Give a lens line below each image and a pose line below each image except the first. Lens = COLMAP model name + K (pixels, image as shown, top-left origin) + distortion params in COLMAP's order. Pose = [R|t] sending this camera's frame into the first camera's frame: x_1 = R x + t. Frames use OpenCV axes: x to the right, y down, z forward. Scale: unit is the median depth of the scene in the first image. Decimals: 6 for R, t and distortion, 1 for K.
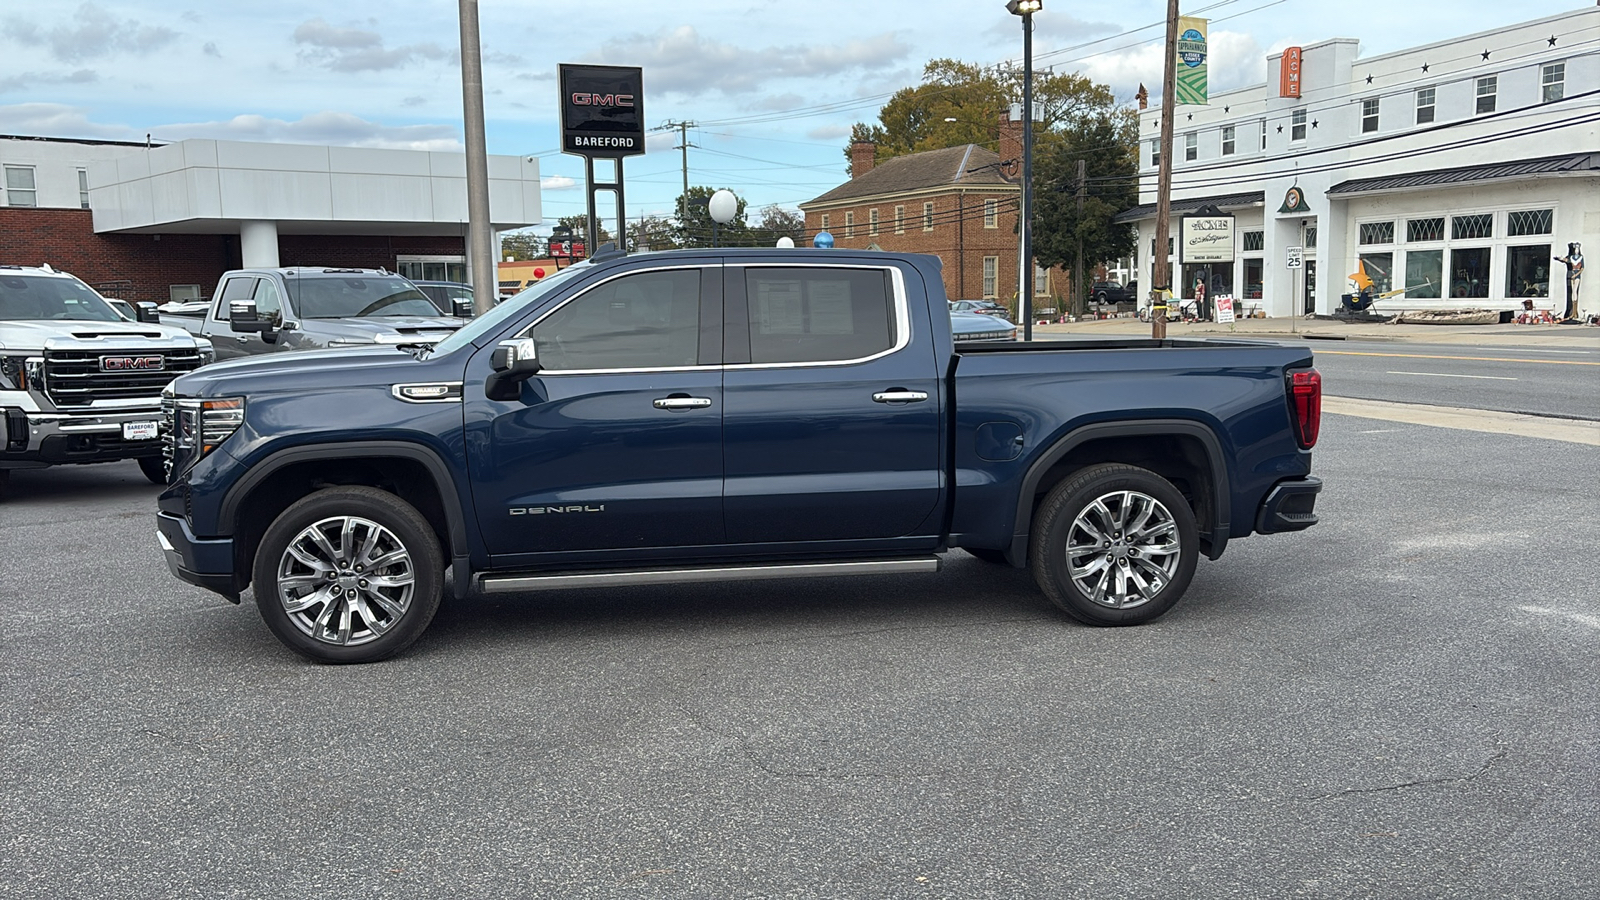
lens RADIAL K [[1373.7, 0, 801.3], [0, 1373.7, 484.6], [0, 0, 1]] dist [0.046467, -0.045466]
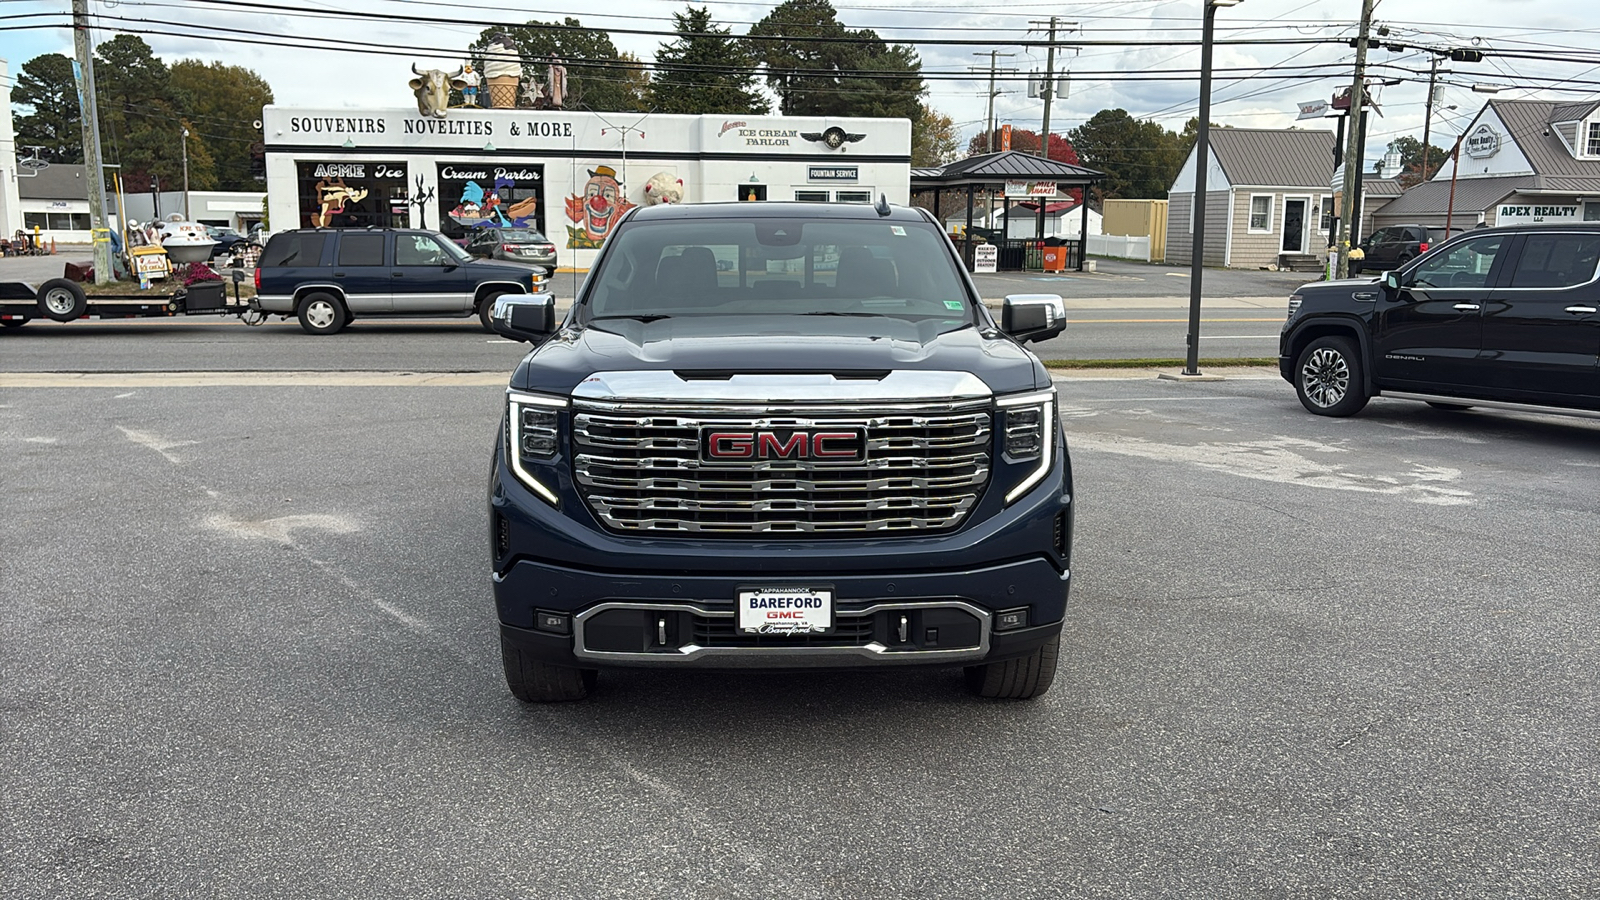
lens RADIAL K [[1372.9, 0, 800.3], [0, 1372.9, 466.0], [0, 0, 1]] dist [0.047908, -0.043768]
pose [[0.150568, -0.143021, 0.978200, -1.029656], [0.127737, 0.984000, 0.124207, -0.112999], [-0.980312, 0.106250, 0.166428, 0.889600]]
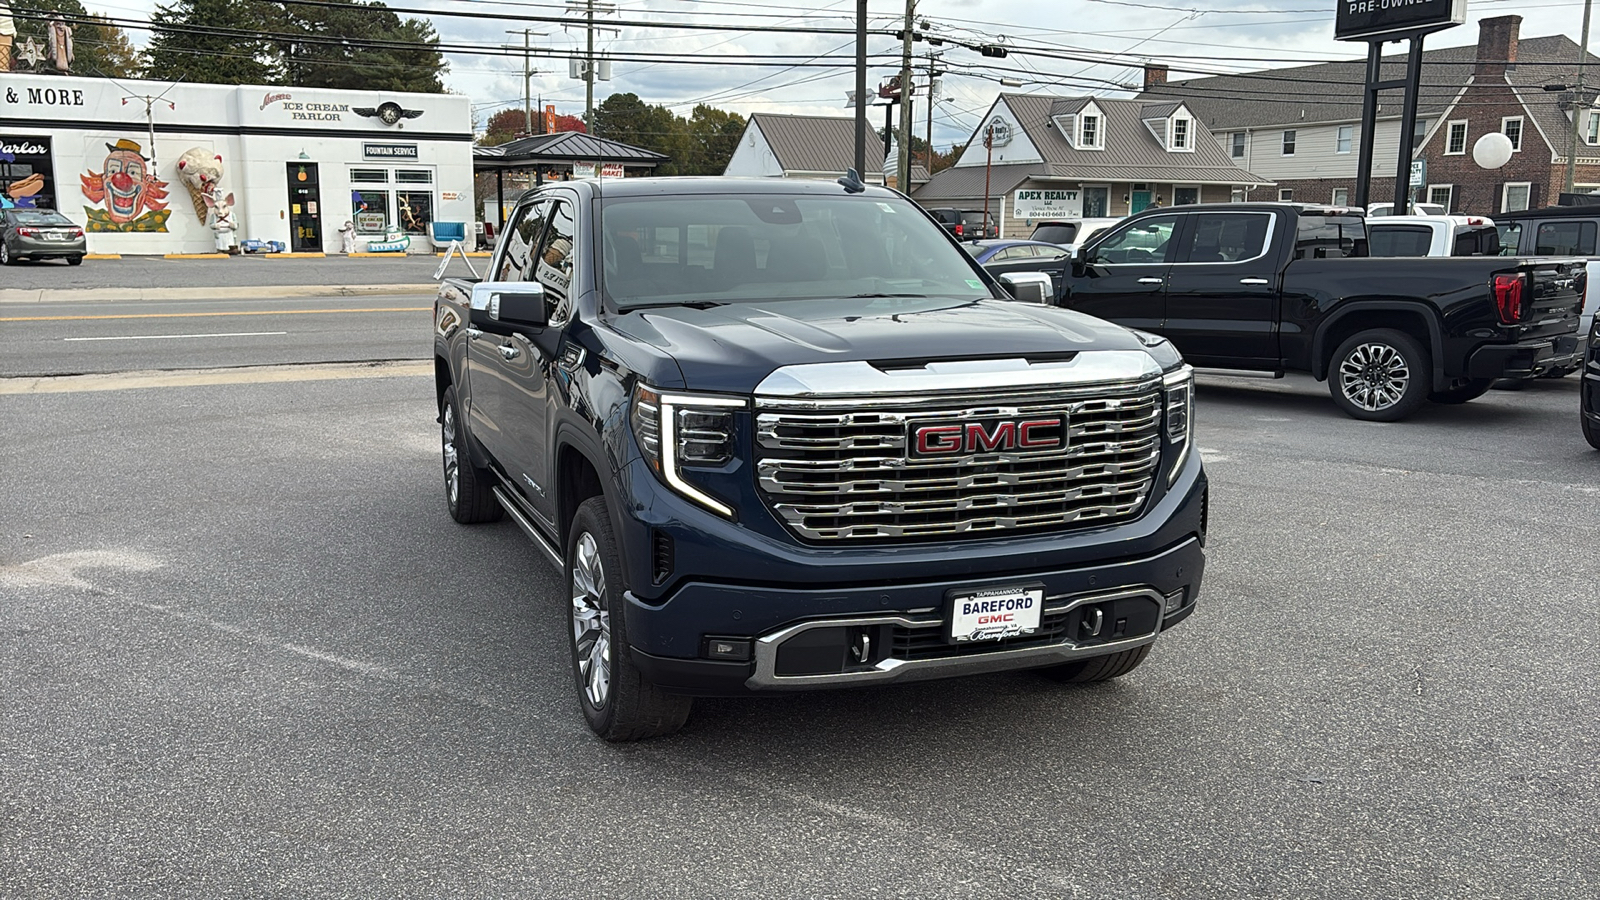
lens RADIAL K [[1372.9, 0, 760.1], [0, 1372.9, 480.3], [0, 0, 1]] dist [0.047908, -0.043768]
pose [[-0.162110, -0.164479, 0.972968, -0.973384], [0.137441, 0.972636, 0.187323, -0.148582], [-0.977154, 0.164093, -0.135067, 1.165708]]
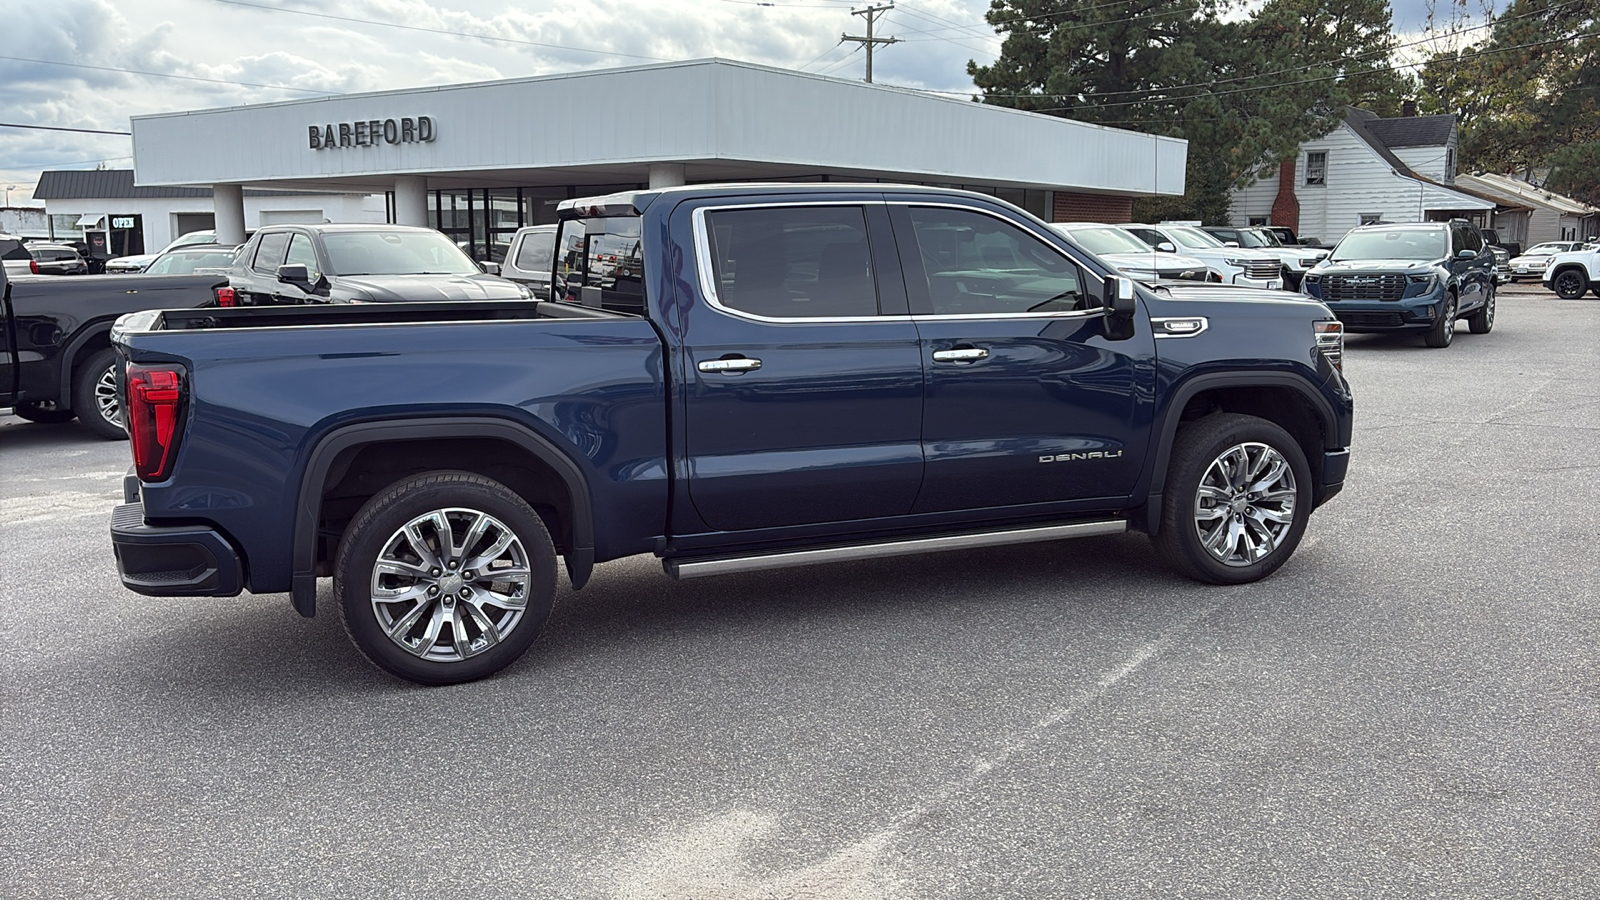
lens RADIAL K [[1372.9, 0, 733.7], [0, 1372.9, 506.1], [0, 0, 1]] dist [0.047908, -0.043768]
pose [[-0.983610, 0.060848, -0.169732, 0.157074], [0.003177, 0.947040, 0.321099, -0.270071], [0.180281, 0.315297, -0.931712, 1.967014]]
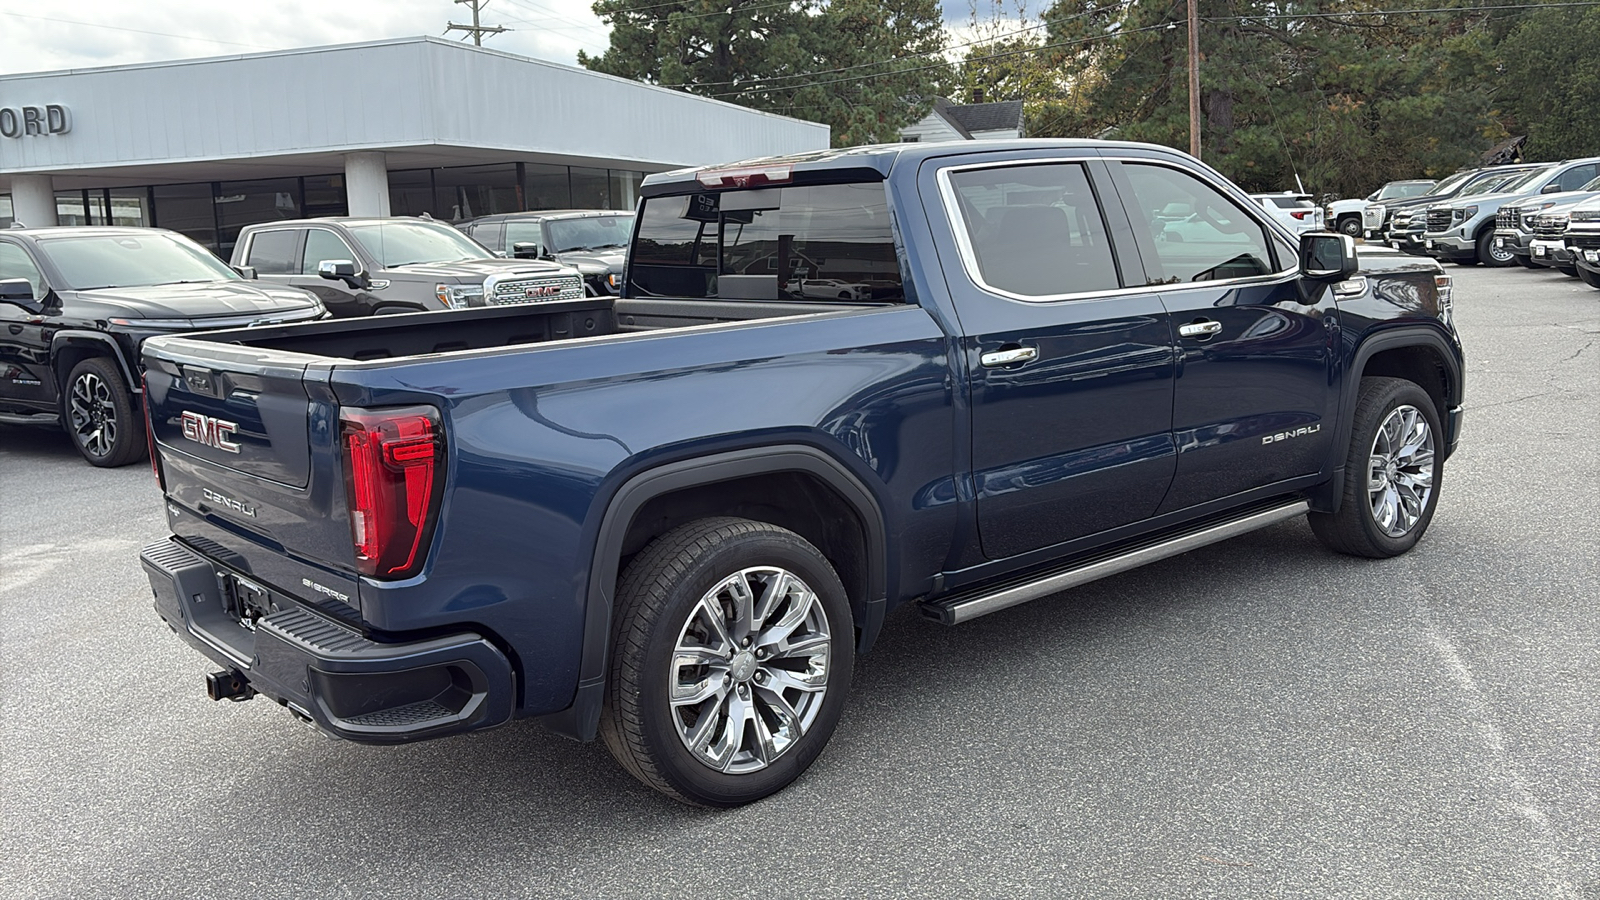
lens RADIAL K [[1387.7, 0, 729.5], [0, 1387.7, 453.1], [0, 0, 1]] dist [0.051415, -0.042814]
pose [[-0.884415, 0.135550, -0.446583, 0.432150], [0.000900, 0.957386, 0.288811, -0.239637], [0.466701, 0.255027, -0.846848, 1.713794]]
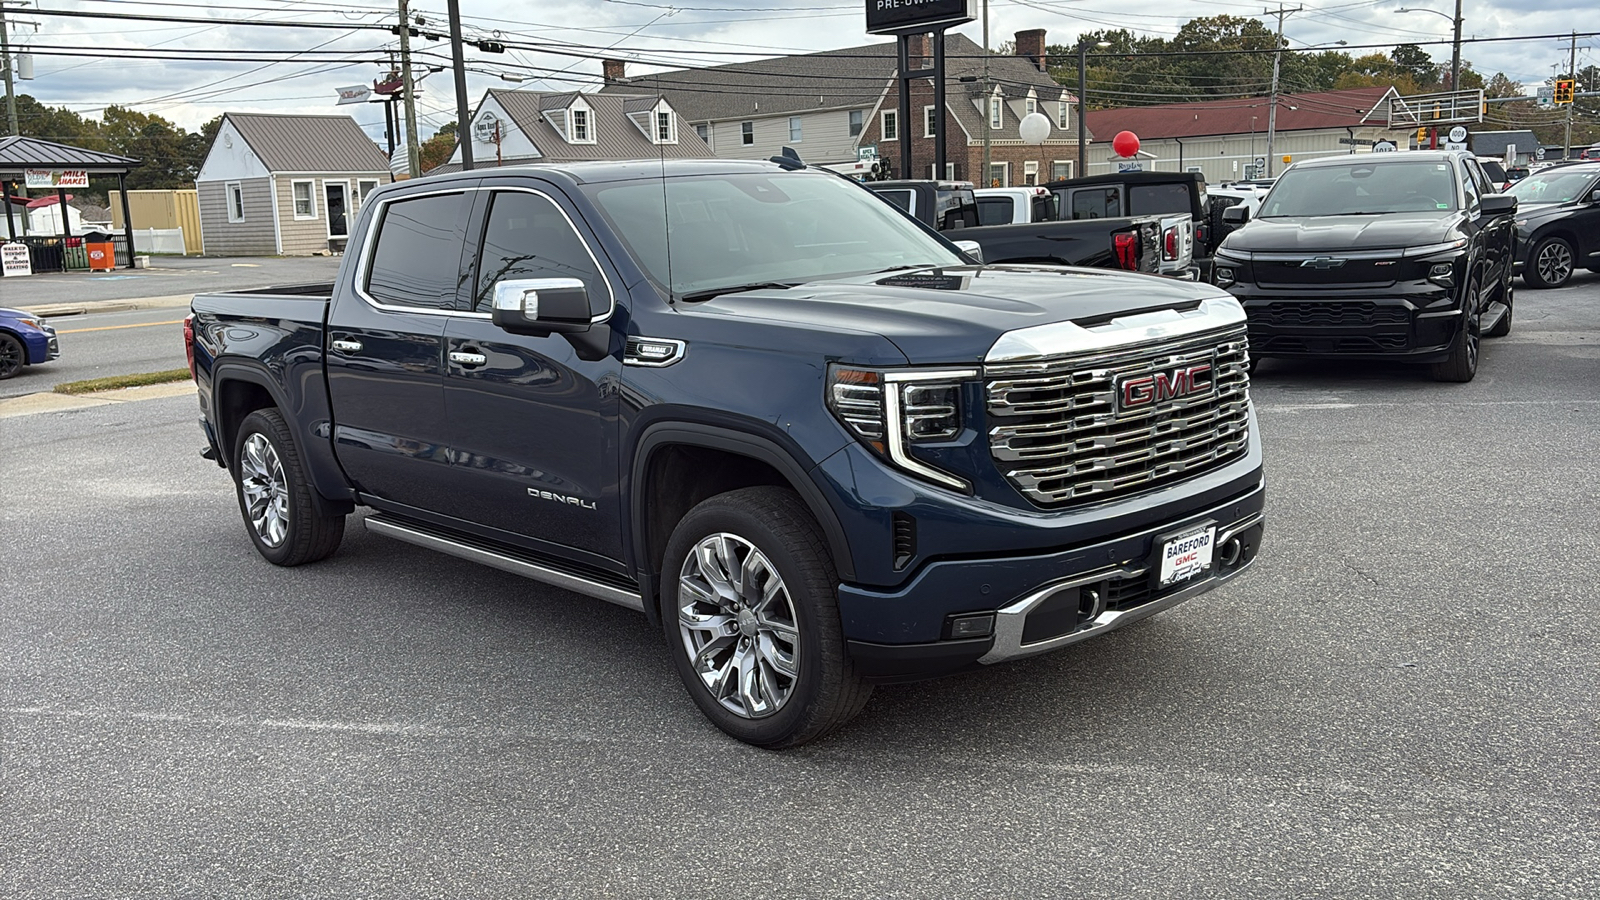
lens RADIAL K [[1372.9, 0, 744.1], [0, 1372.9, 464.7], [0, 0, 1]] dist [0.047908, -0.043768]
pose [[-0.509900, -0.116976, 0.852243, -0.851454], [0.173570, 0.956345, 0.235113, -0.184652], [-0.842541, 0.267808, -0.467337, 1.429618]]
